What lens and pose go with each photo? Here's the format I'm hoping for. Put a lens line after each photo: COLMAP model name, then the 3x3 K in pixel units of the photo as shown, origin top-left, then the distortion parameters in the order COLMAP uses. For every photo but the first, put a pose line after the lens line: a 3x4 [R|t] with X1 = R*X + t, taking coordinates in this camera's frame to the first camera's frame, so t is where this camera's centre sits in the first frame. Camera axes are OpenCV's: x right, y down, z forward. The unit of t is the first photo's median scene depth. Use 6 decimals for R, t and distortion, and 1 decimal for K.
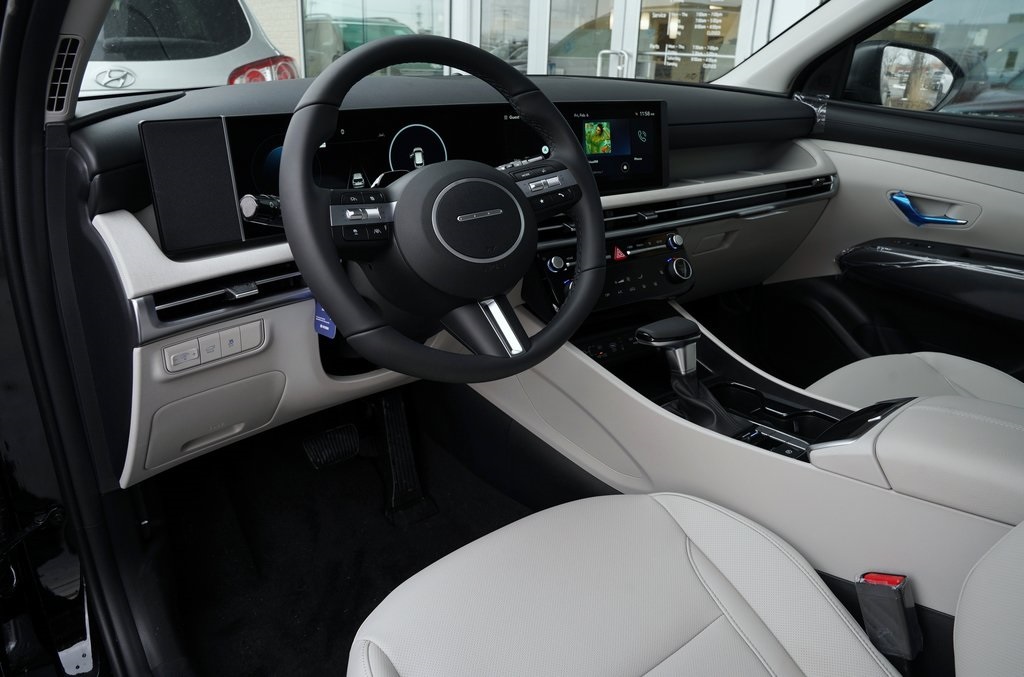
lens RADIAL K [[708.3, 0, 515.6], [0, 708.3, 339.0], [0, 0, 1]] dist [-0.127843, 0.084145]
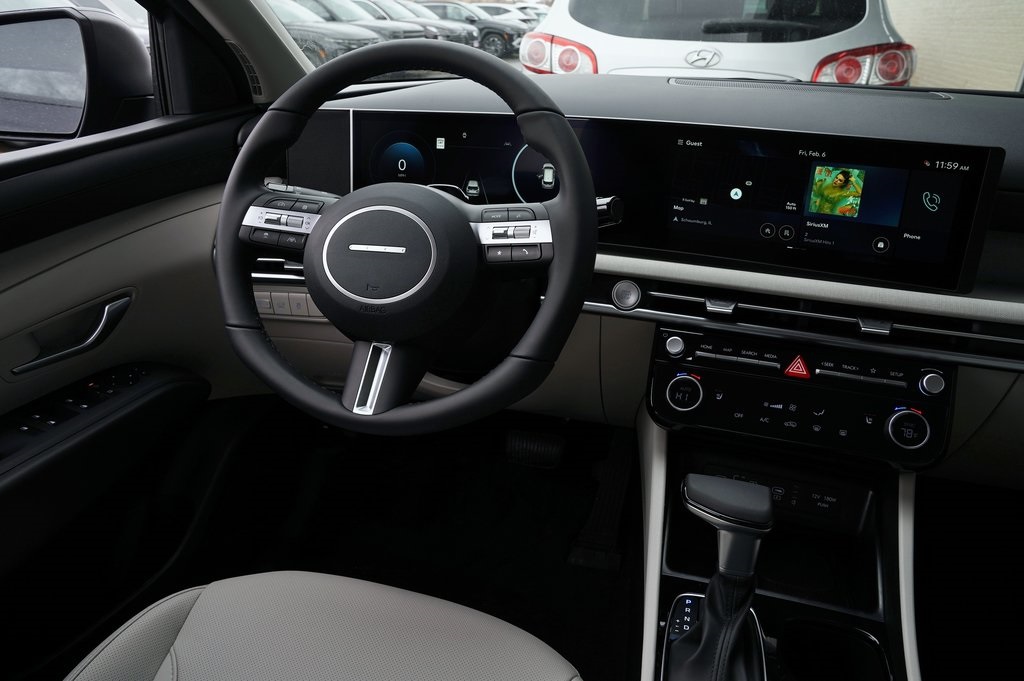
lens RADIAL K [[708.3, 0, 509.9], [0, 708.3, 340.5], [0, 0, 1]] dist [-0.127843, 0.084145]
pose [[0.564944, 0.329222, -0.756605, 0.473038], [-0.306537, 0.935069, 0.177991, -0.175156], [0.766077, 0.131373, 0.629180, 0.373370]]
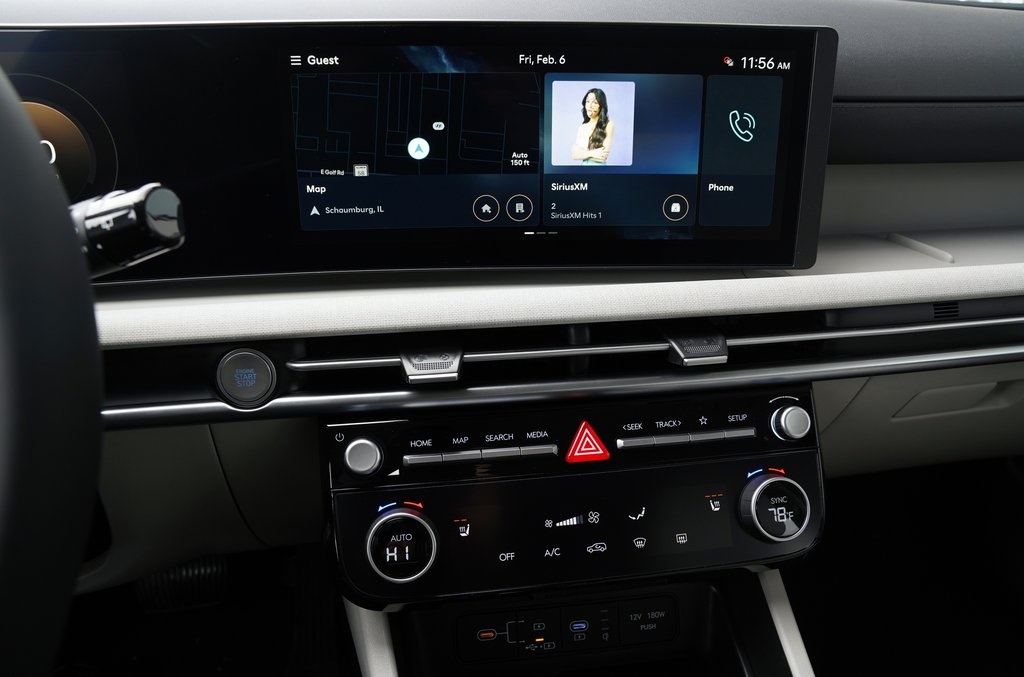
lens RADIAL K [[708.3, 0, 510.0], [0, 708.3, 341.4], [0, 0, 1]] dist [-0.127843, 0.084145]
pose [[0.888472, 0.196189, -0.414882, 0.251242], [-0.168603, 0.980338, 0.102518, -0.202680], [0.426838, -0.021134, 0.904081, 0.638145]]
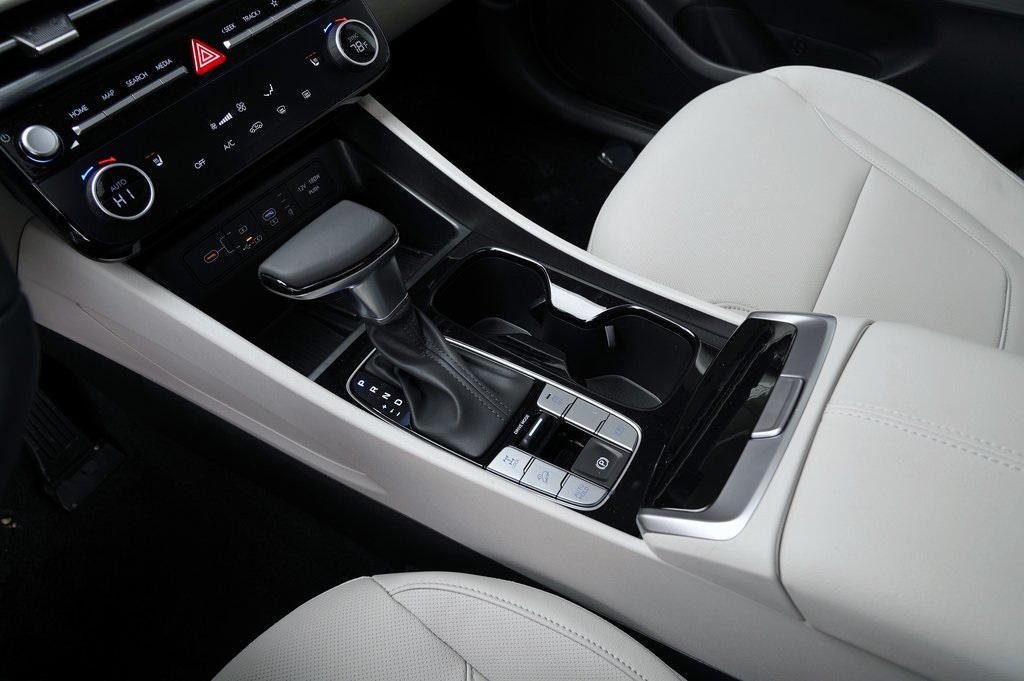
lens RADIAL K [[708.3, 0, 520.7], [0, 708.3, 341.7], [0, 0, 1]] dist [-0.127843, 0.084145]
pose [[0.947353, -0.273311, 0.166802, 0.213818], [0.155779, 0.848561, 0.505645, -0.152894], [-0.279740, -0.453040, 0.846463, 0.476293]]
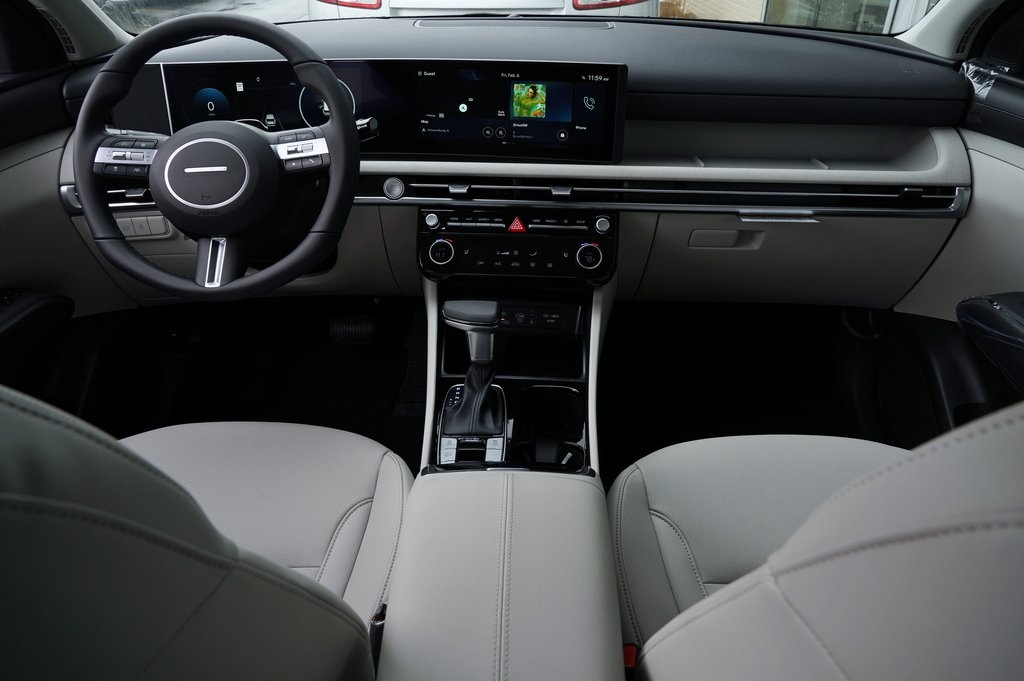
lens RADIAL K [[708.3, 0, 514.7], [0, 708.3, 338.1], [0, 0, 1]] dist [-0.127843, 0.084145]
pose [[0.766814, 0.312011, -0.560933, 0.724266], [-0.230832, 0.949487, 0.212584, -0.176182], [0.598926, -0.033531, 0.800102, 0.218154]]
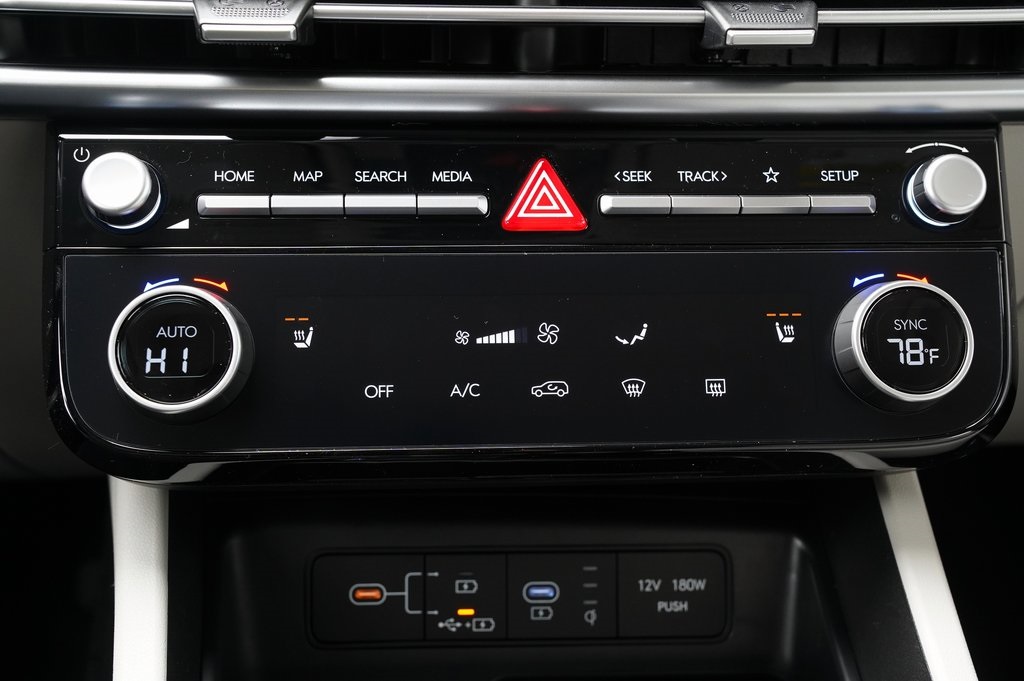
lens RADIAL K [[1207.6, 0, 514.7], [0, 1207.6, 336.2], [0, 0, 1]] dist [0.046400, 0.000000]
pose [[0.854834, 0.241395, -0.459333, 0.302830], [-0.209428, 0.970405, 0.120226, -0.121089], [0.474761, -0.006576, 0.880090, 0.684175]]
